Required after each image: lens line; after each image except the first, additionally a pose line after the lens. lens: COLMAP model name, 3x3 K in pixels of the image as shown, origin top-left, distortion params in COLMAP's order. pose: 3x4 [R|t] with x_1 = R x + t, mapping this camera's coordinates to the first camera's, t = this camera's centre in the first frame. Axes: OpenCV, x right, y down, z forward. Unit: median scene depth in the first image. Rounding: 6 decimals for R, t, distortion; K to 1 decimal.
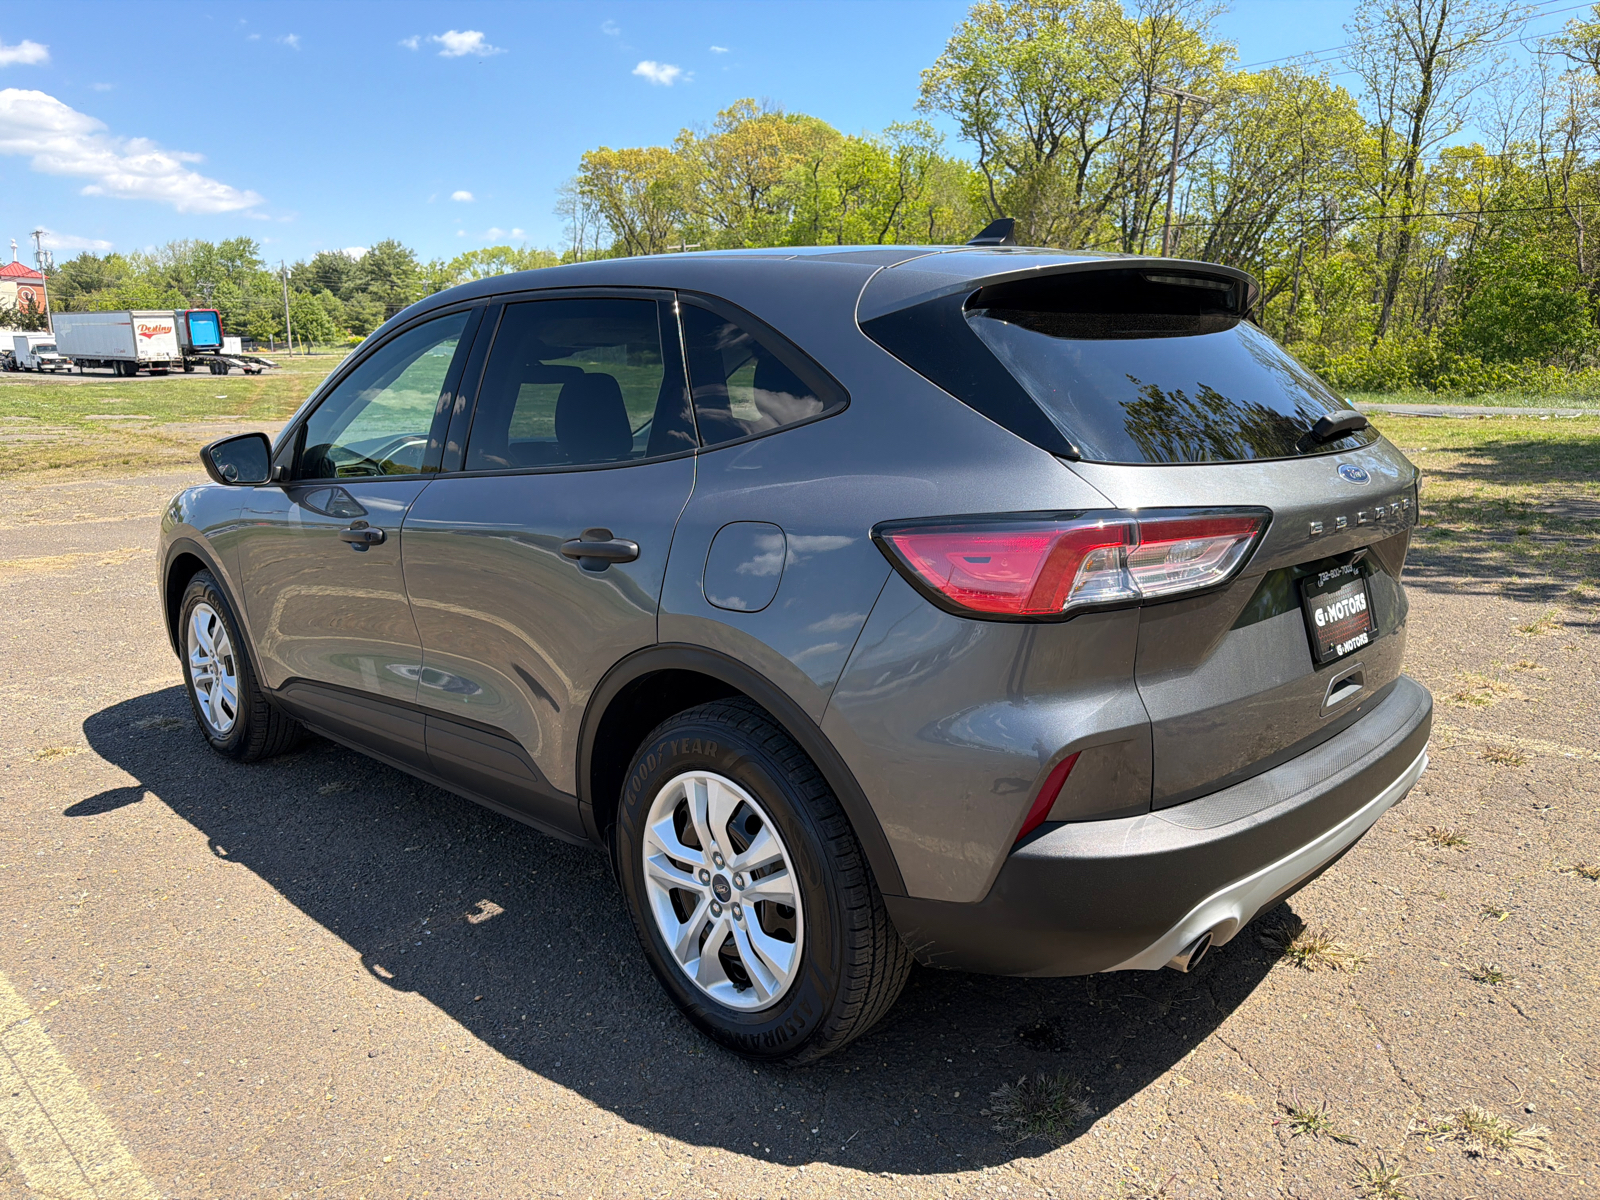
lens RADIAL K [[1169.2, 0, 795.4], [0, 1169.2, 603.6], [0, 0, 1]] dist [0.034908, -0.039785]
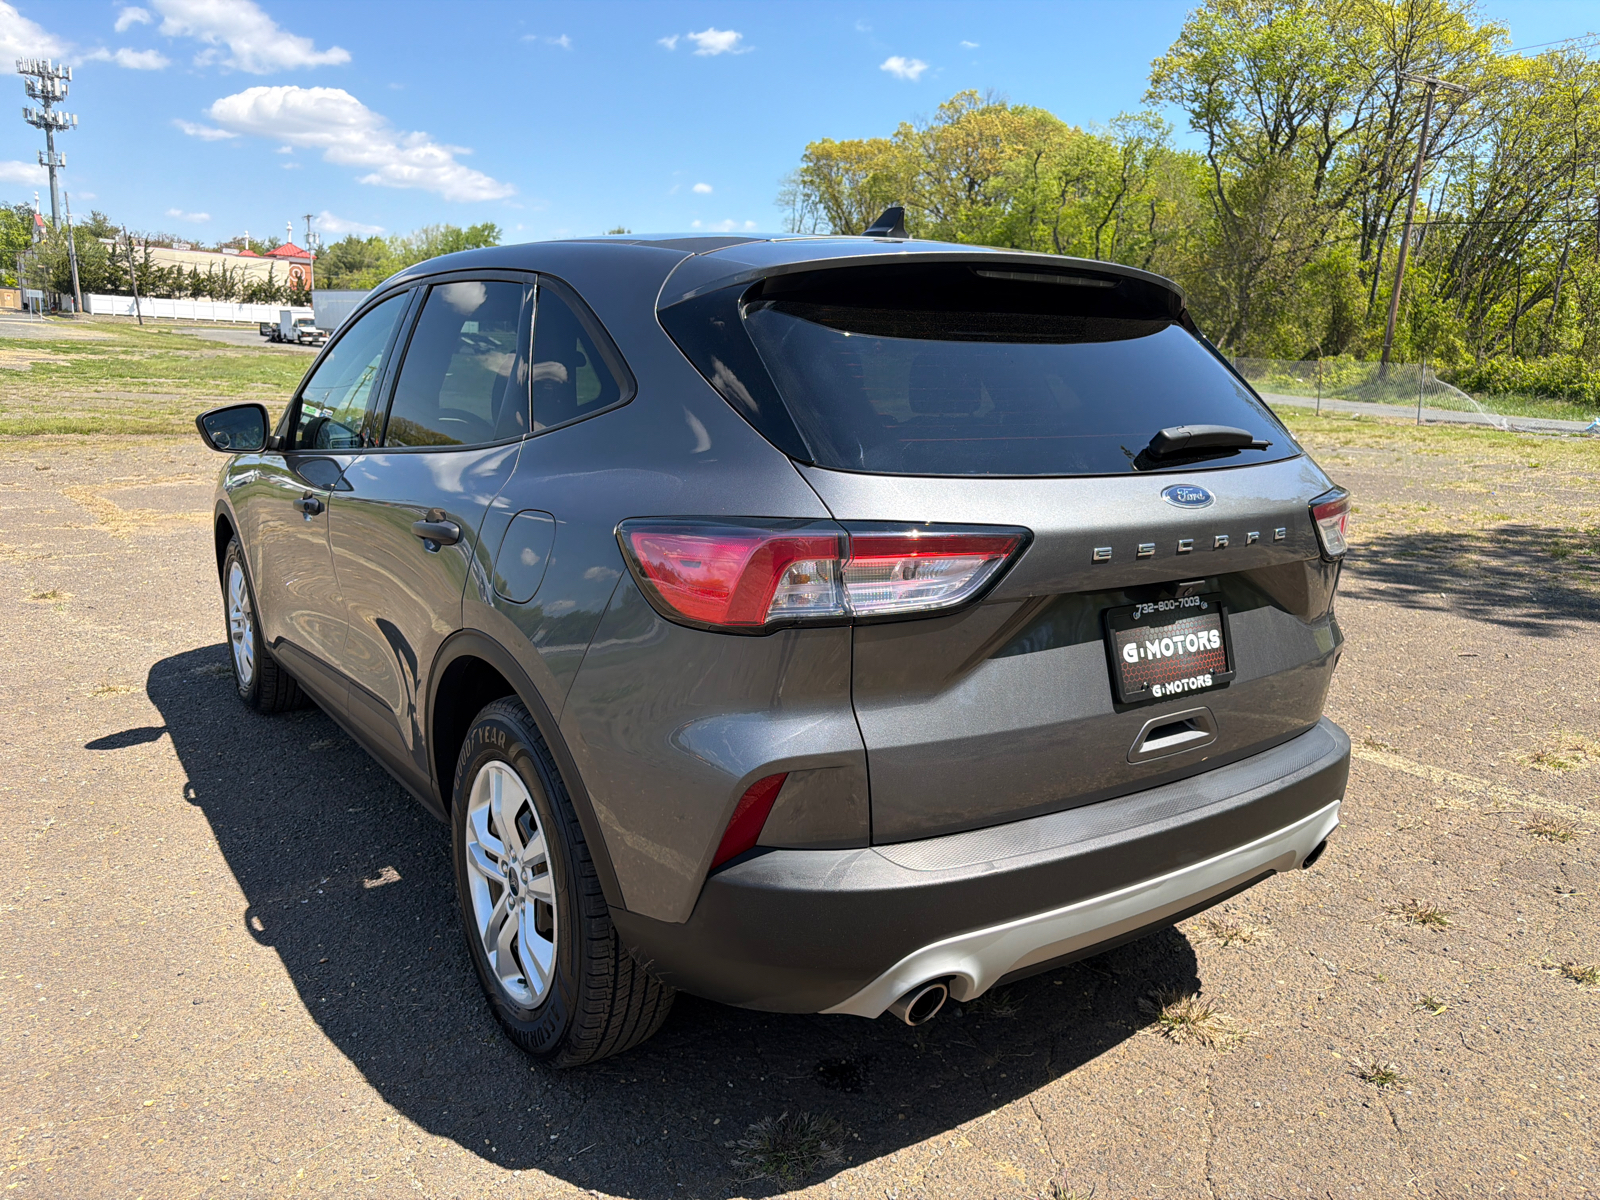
lens RADIAL K [[1169.2, 0, 801.7], [0, 1169.2, 592.2], [0, 0, 1]] dist [0.034908, -0.039785]
pose [[0.982250, 0.067819, -0.174889, 0.255582], [-0.068352, 0.997657, 0.002982, -0.014636], [0.174681, 0.009025, 0.984584, 0.048958]]
